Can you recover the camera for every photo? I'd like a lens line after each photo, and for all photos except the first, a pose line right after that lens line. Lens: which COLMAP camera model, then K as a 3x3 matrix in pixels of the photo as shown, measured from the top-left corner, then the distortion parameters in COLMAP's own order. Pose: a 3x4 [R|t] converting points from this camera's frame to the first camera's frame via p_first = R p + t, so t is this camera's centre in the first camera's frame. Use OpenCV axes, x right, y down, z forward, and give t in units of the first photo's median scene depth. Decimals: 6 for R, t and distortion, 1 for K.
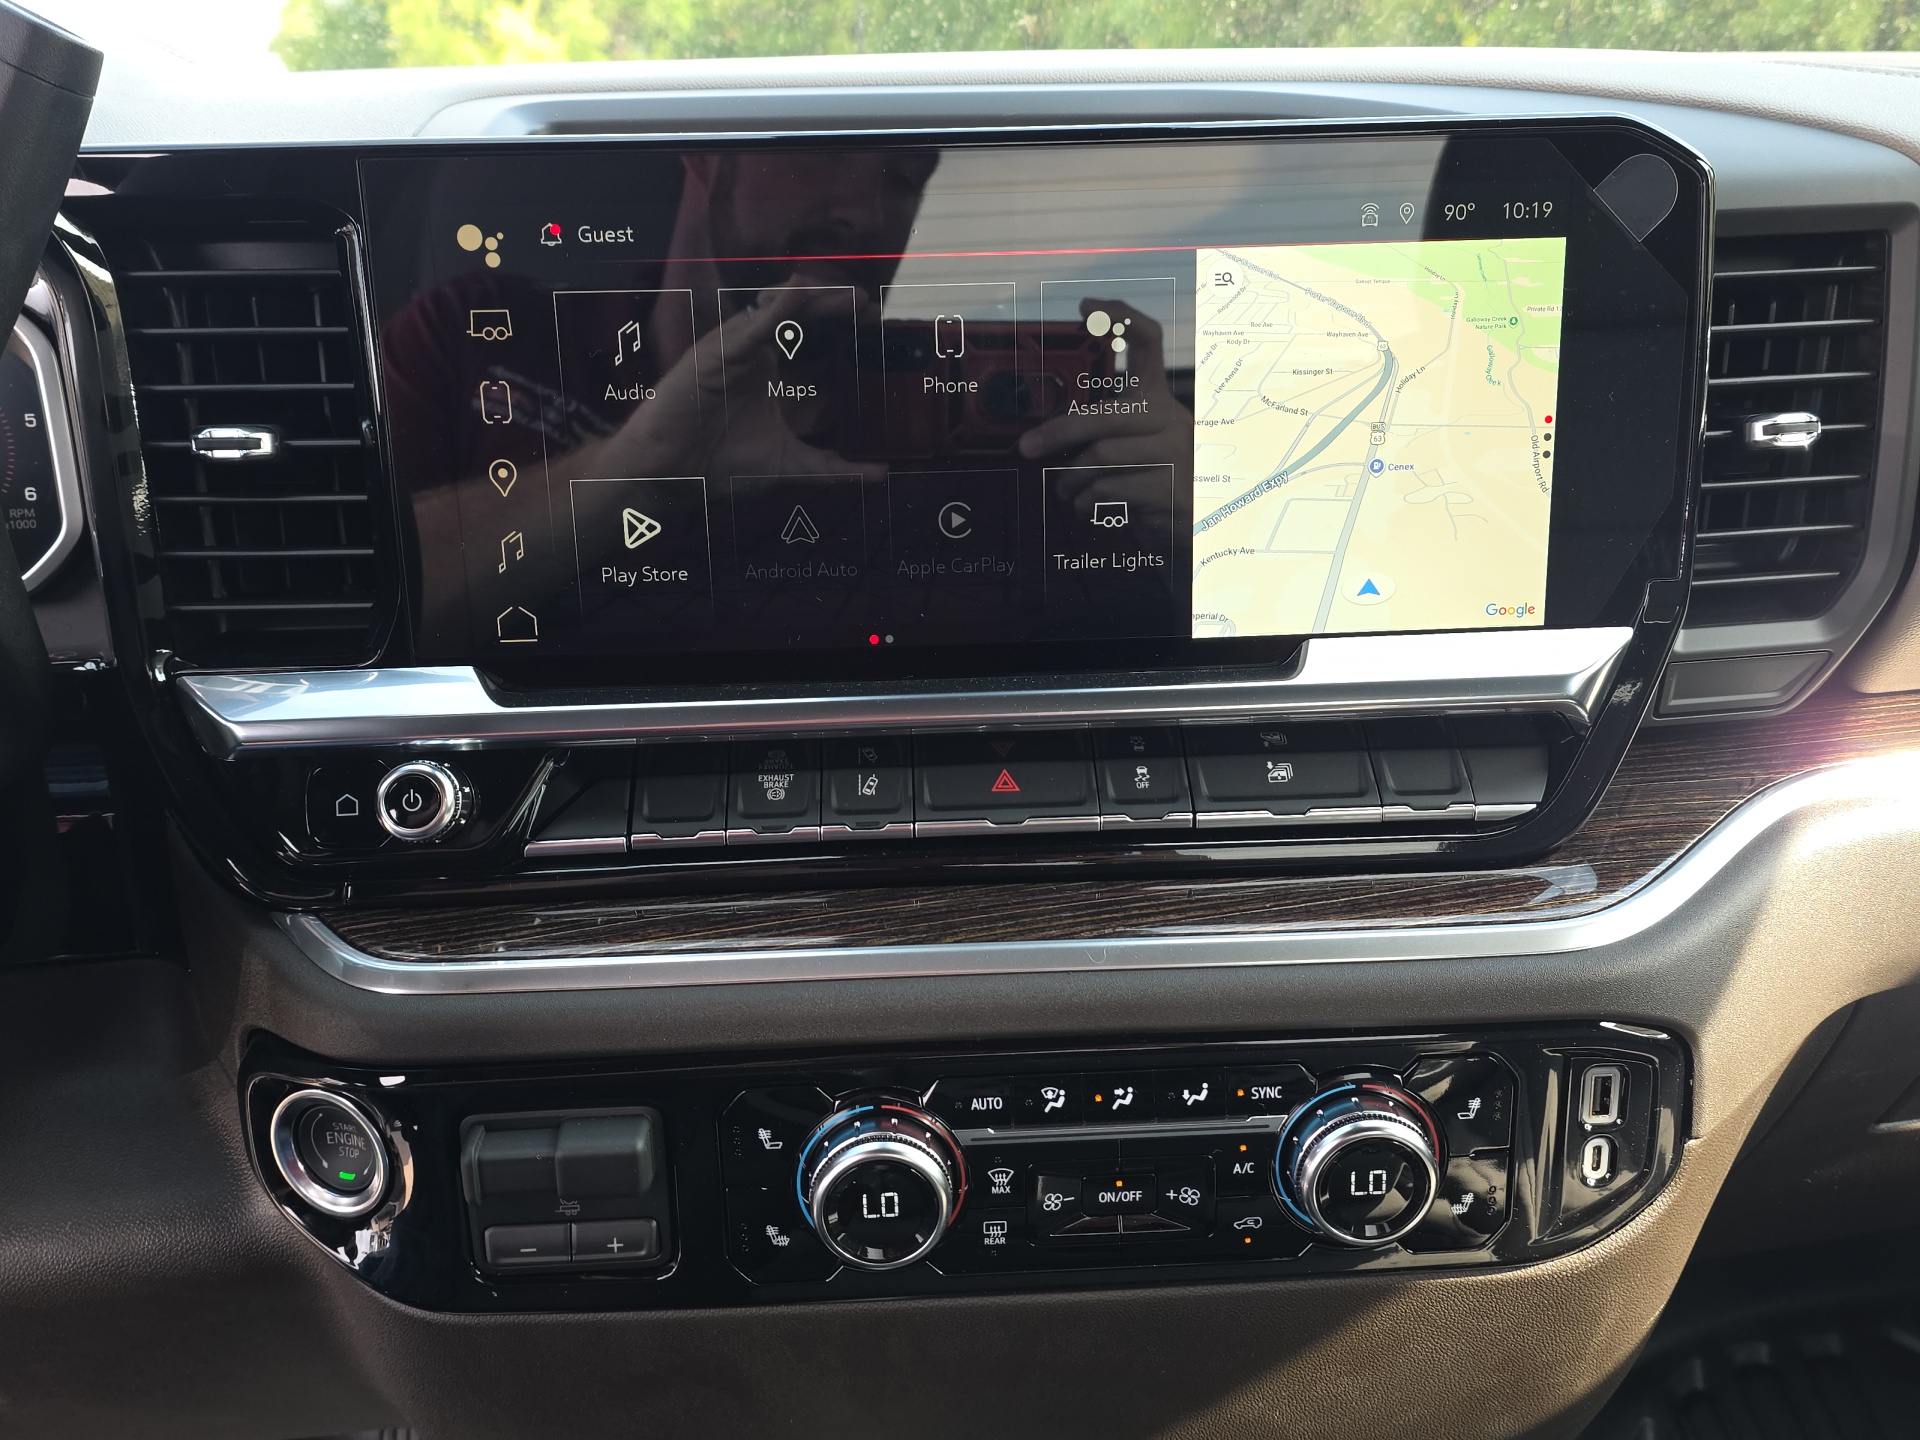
lens RADIAL K [[1580.4, 0, 960.0], [0, 1580.4, 720.0], [0, 0, 1]] dist [0.118185, -0.151859]
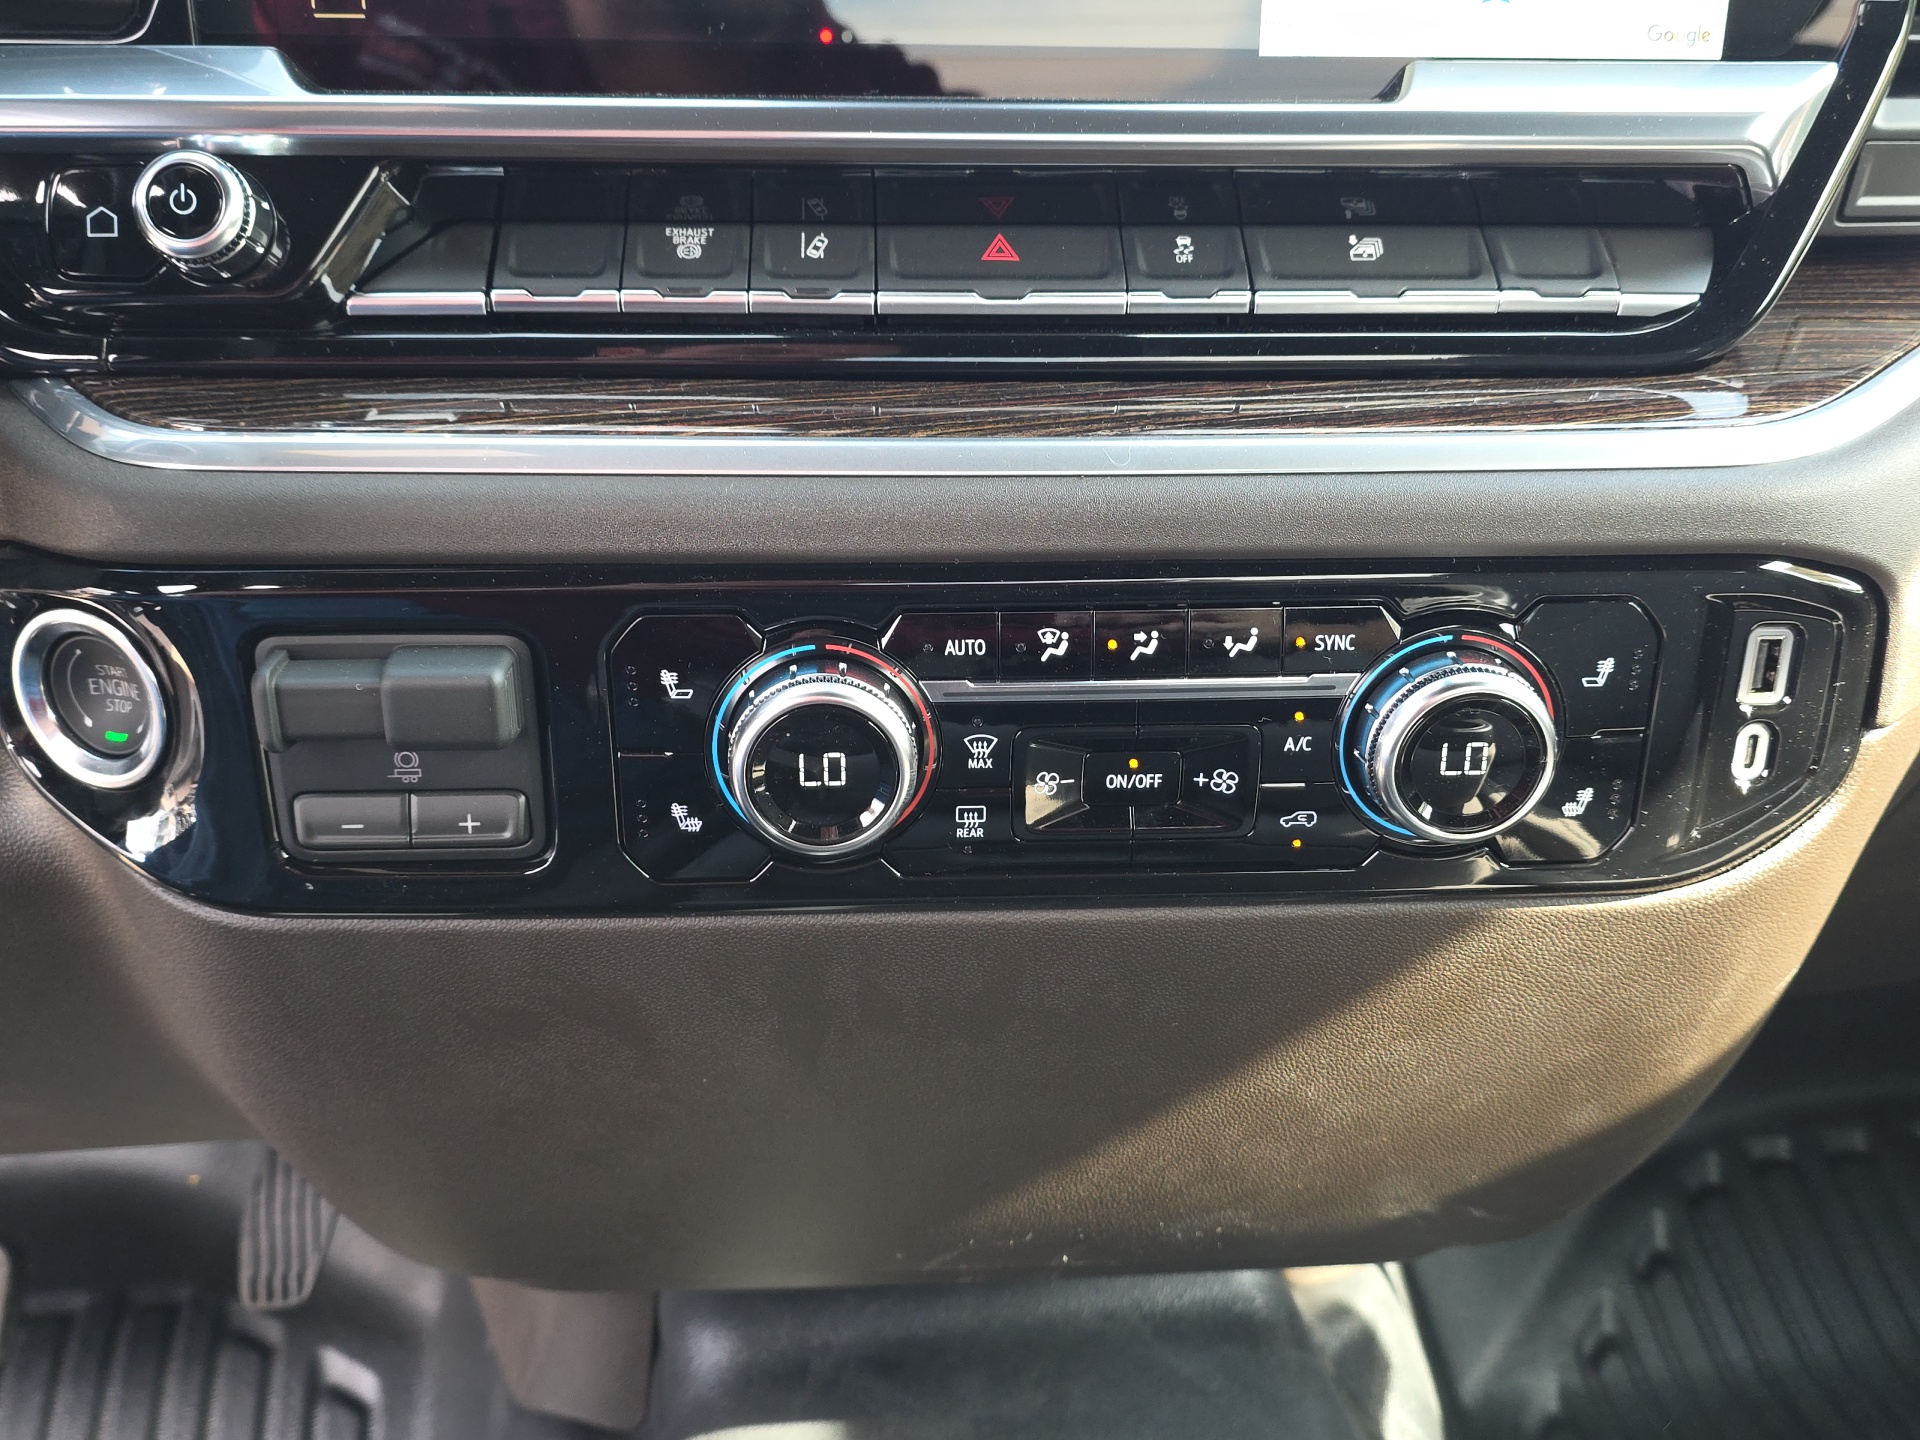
lens RADIAL K [[1591.7, 0, 953.3], [0, 1591.7, 716.1], [0, 0, 1]] dist [0.177160, -0.340978]
pose [[0.999436, 0.025552, 0.021784, -0.004432], [-0.027001, 0.997247, 0.069065, 0.217810], [-0.019960, -0.069614, 0.997374, 0.238006]]
